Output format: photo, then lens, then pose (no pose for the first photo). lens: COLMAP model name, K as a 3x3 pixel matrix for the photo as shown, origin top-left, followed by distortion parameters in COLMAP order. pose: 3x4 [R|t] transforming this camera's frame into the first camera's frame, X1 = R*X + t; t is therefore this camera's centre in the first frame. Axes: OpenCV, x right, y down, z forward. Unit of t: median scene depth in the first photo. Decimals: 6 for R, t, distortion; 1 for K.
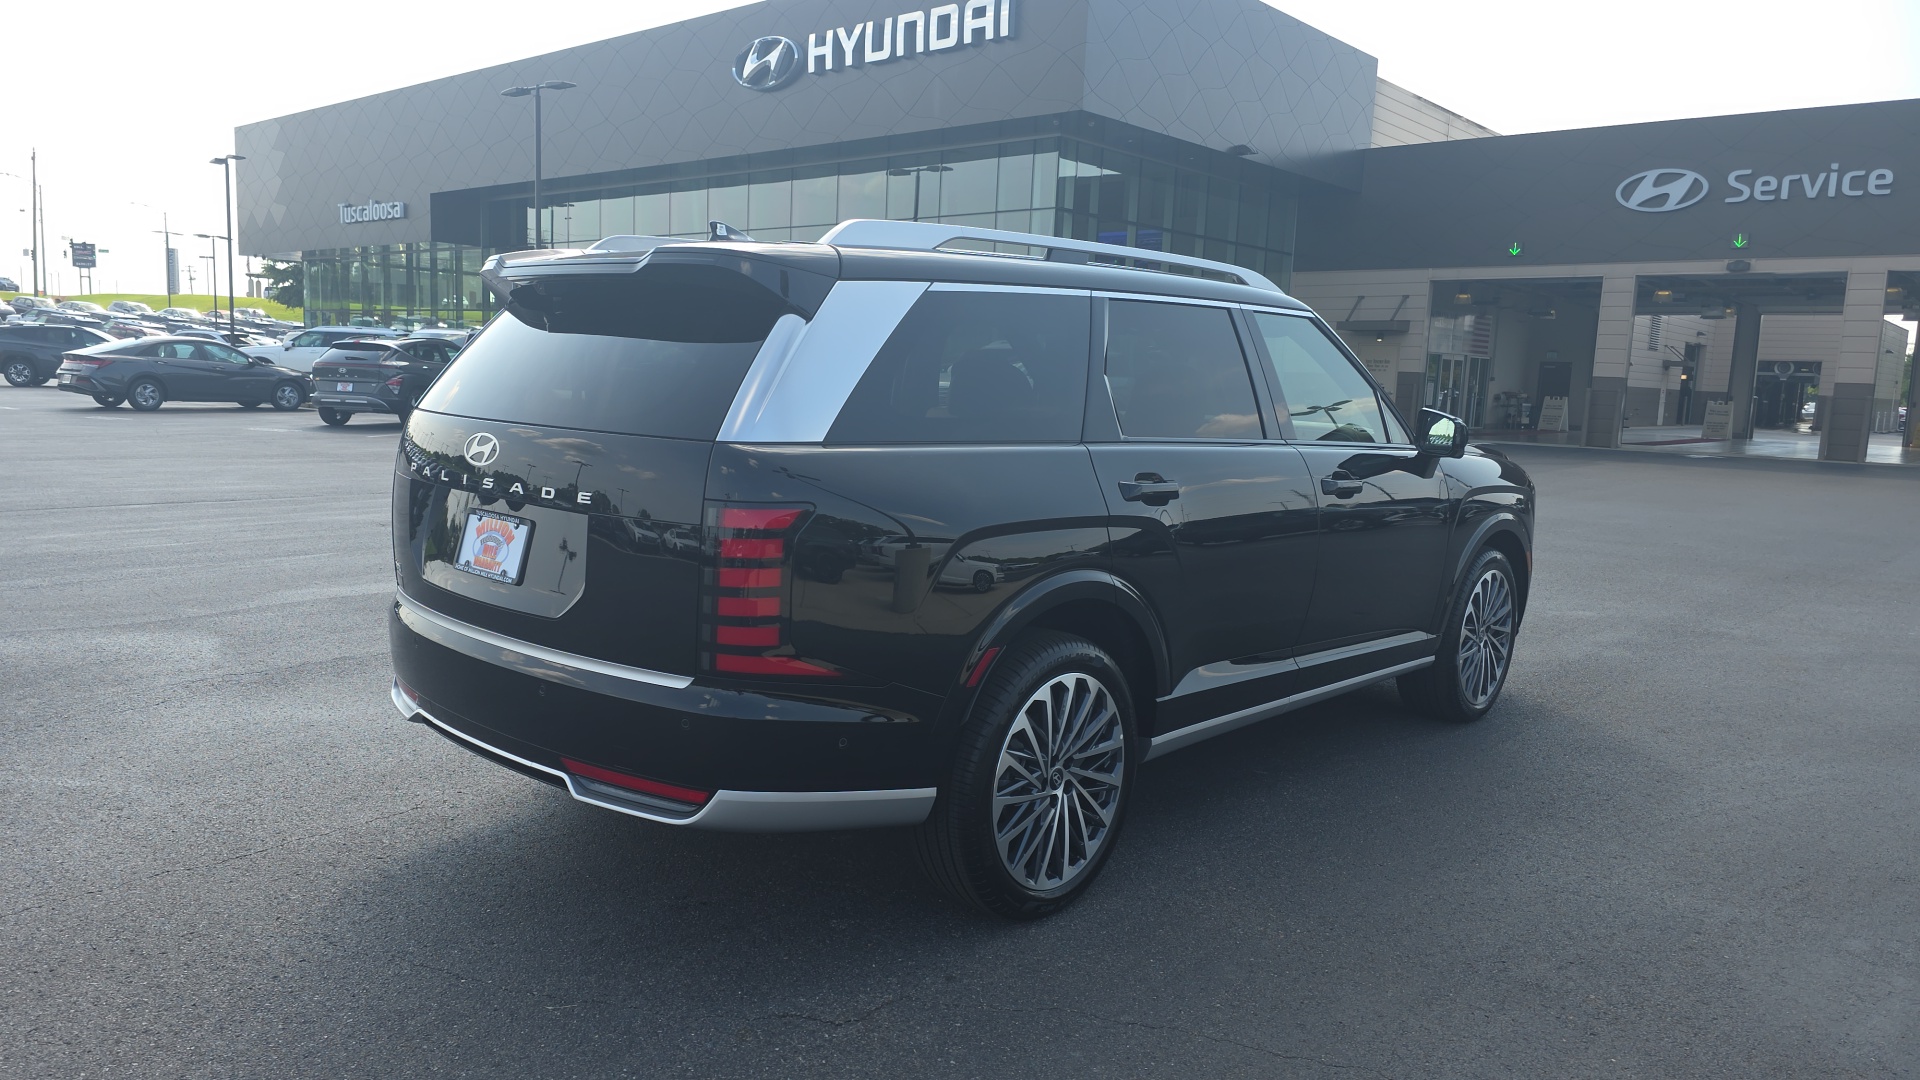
lens RADIAL K [[1316.5, 0, 846.2], [0, 1316.5, 534.4], [0, 0, 1]] dist [-0.003679, -0.025789]
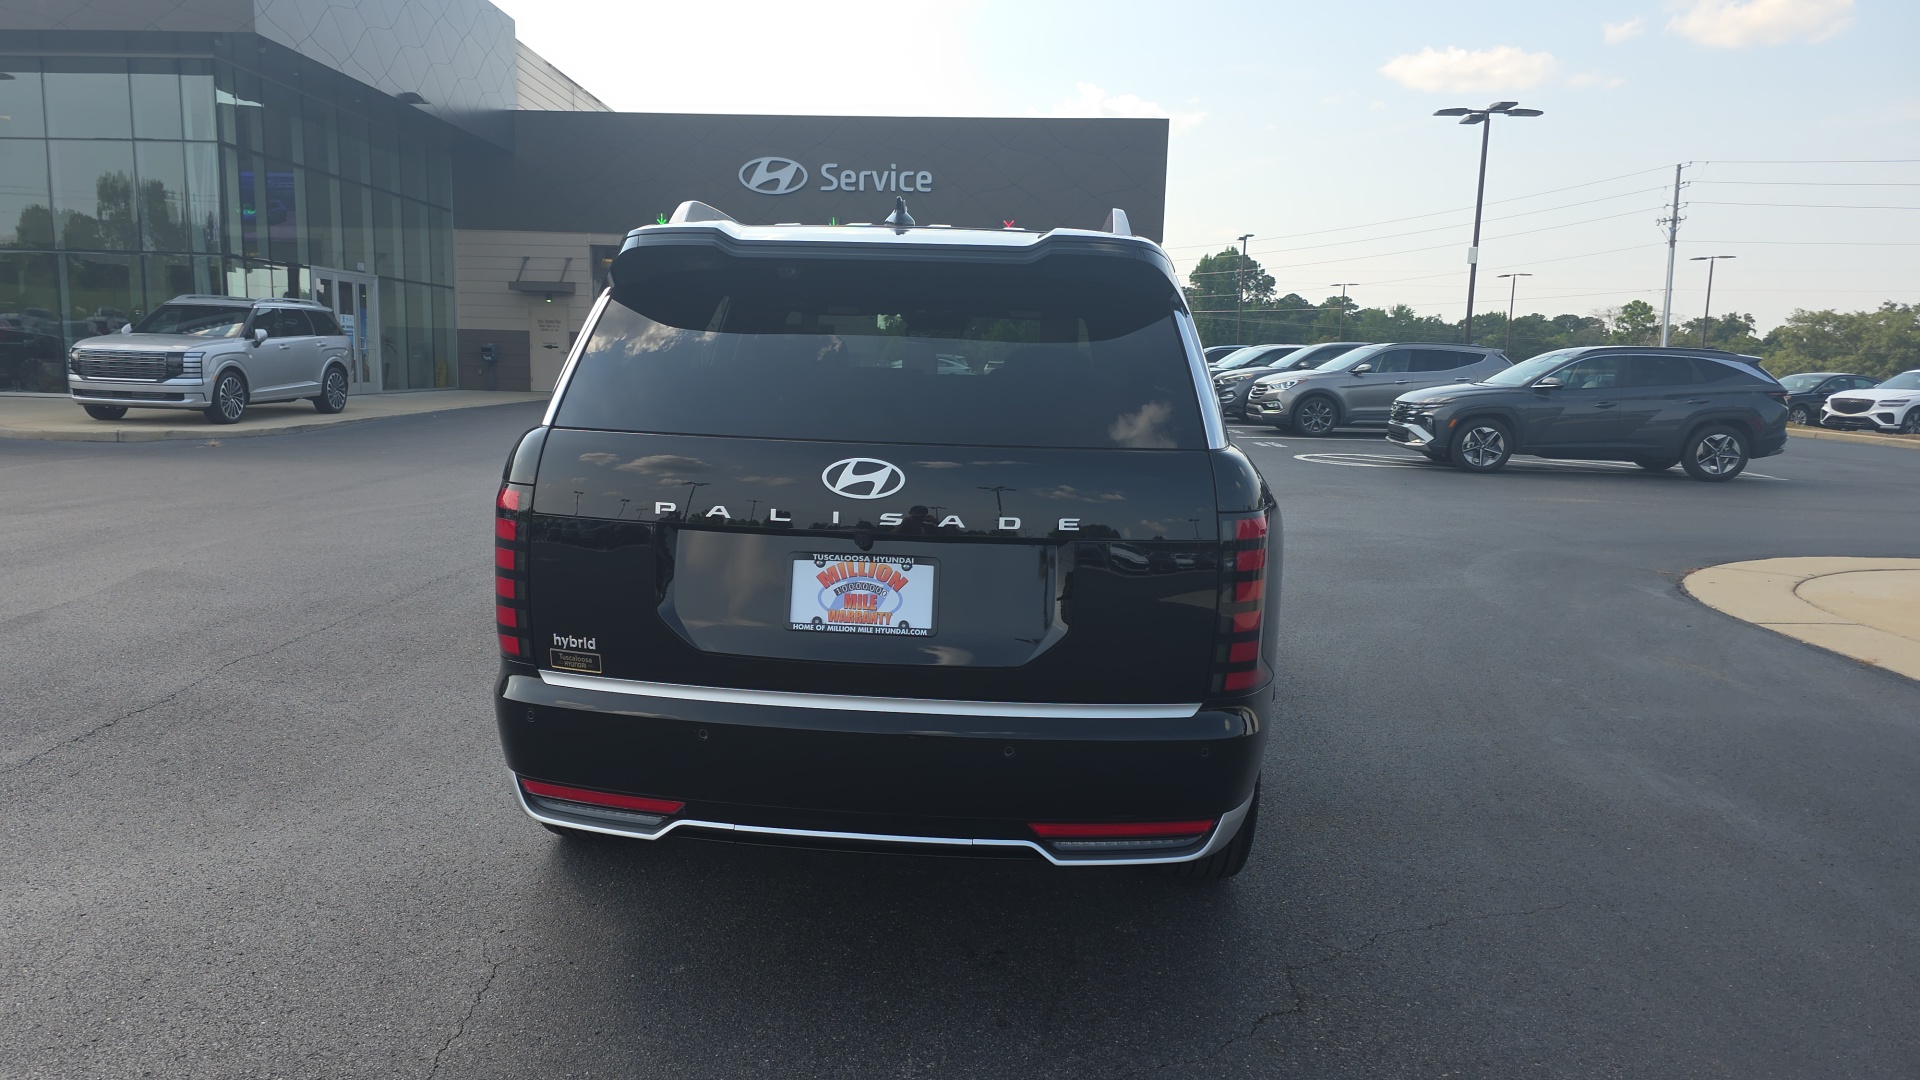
lens RADIAL K [[1306.7, 0, 925.6], [0, 1306.7, 514.4], [0, 0, 1]] dist [0.078799, -0.107627]
pose [[0.757881, -0.086361, 0.646652, -0.058248], [0.075016, 0.996161, 0.045118, -0.005721], [-0.648066, 0.014315, 0.761450, 0.026873]]
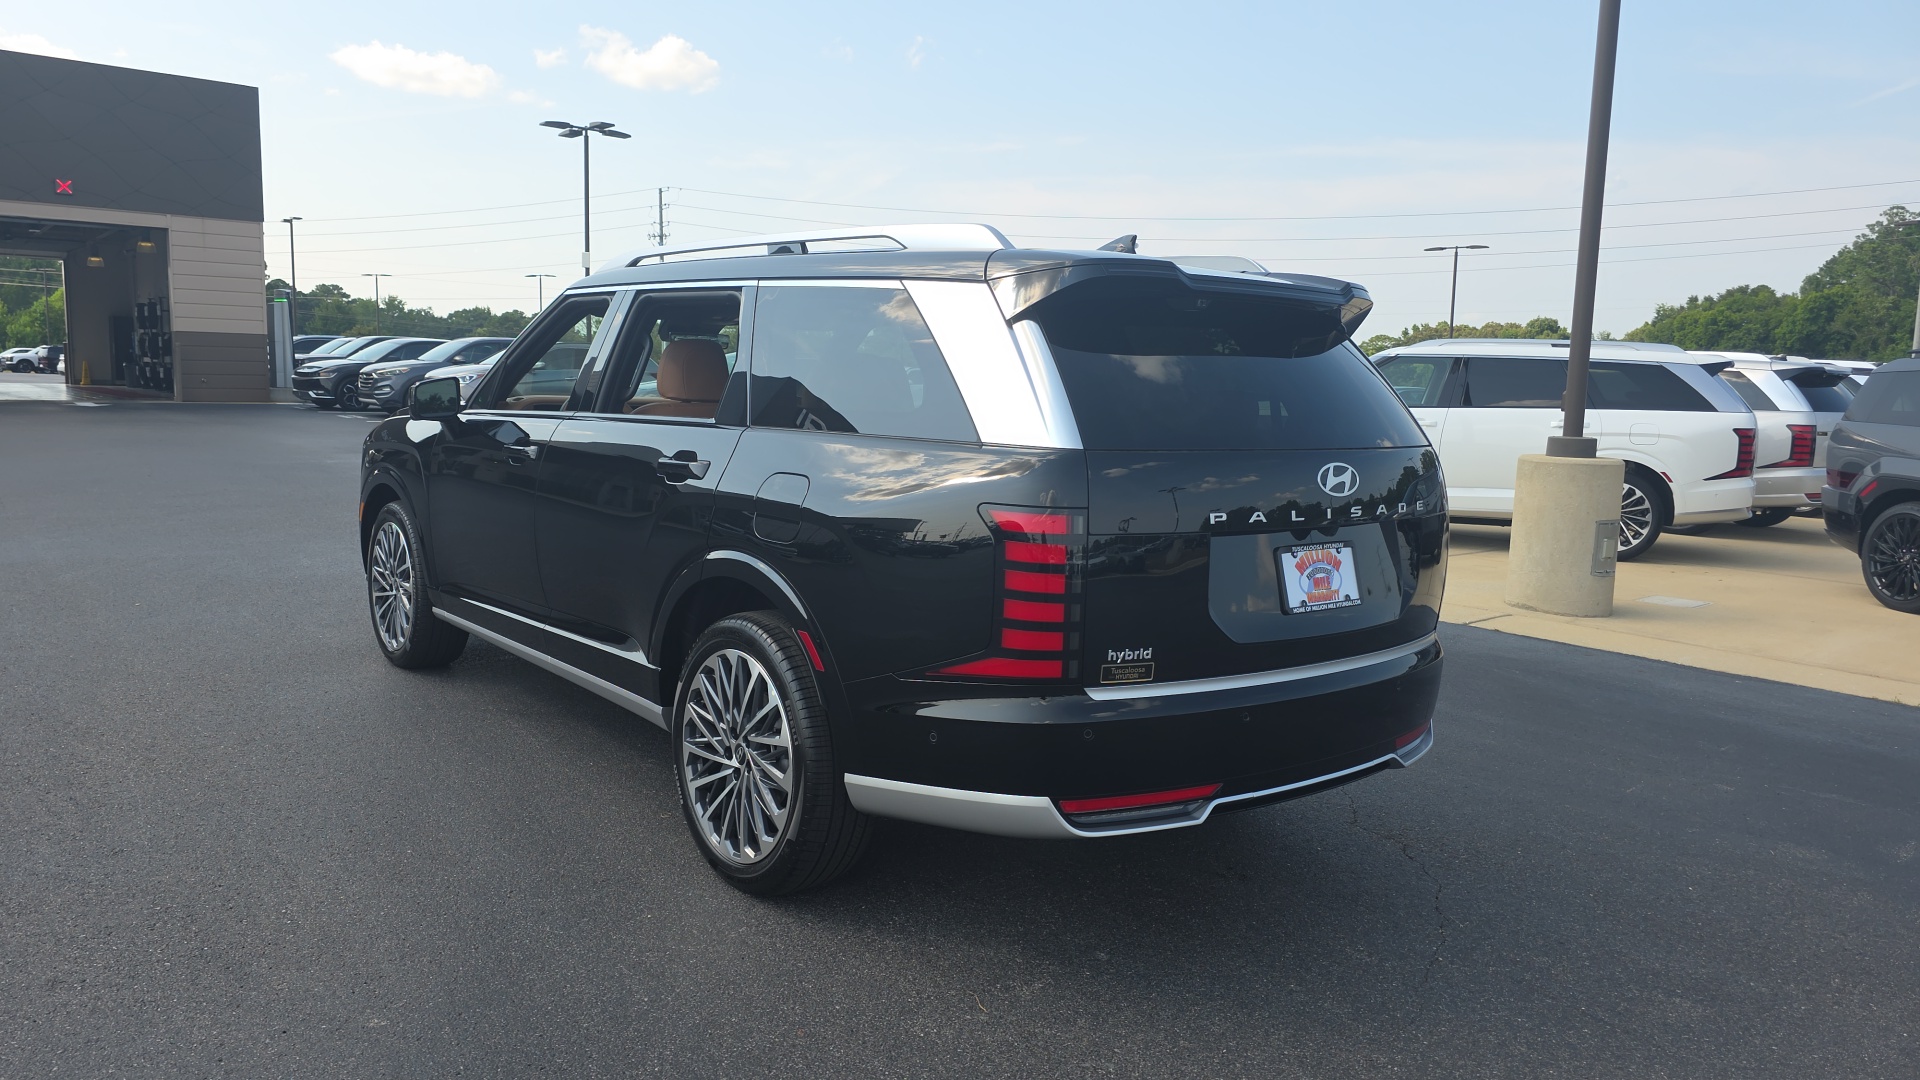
lens RADIAL K [[1271.2, 0, 931.4], [0, 1271.2, 514.2], [0, 0, 1]] dist [0.035876, -0.040996]
pose [[0.112075, -0.130406, 0.985106, -0.094107], [0.091499, 0.988494, 0.120445, -0.013642], [-0.989478, 0.076637, 0.122718, 0.089146]]
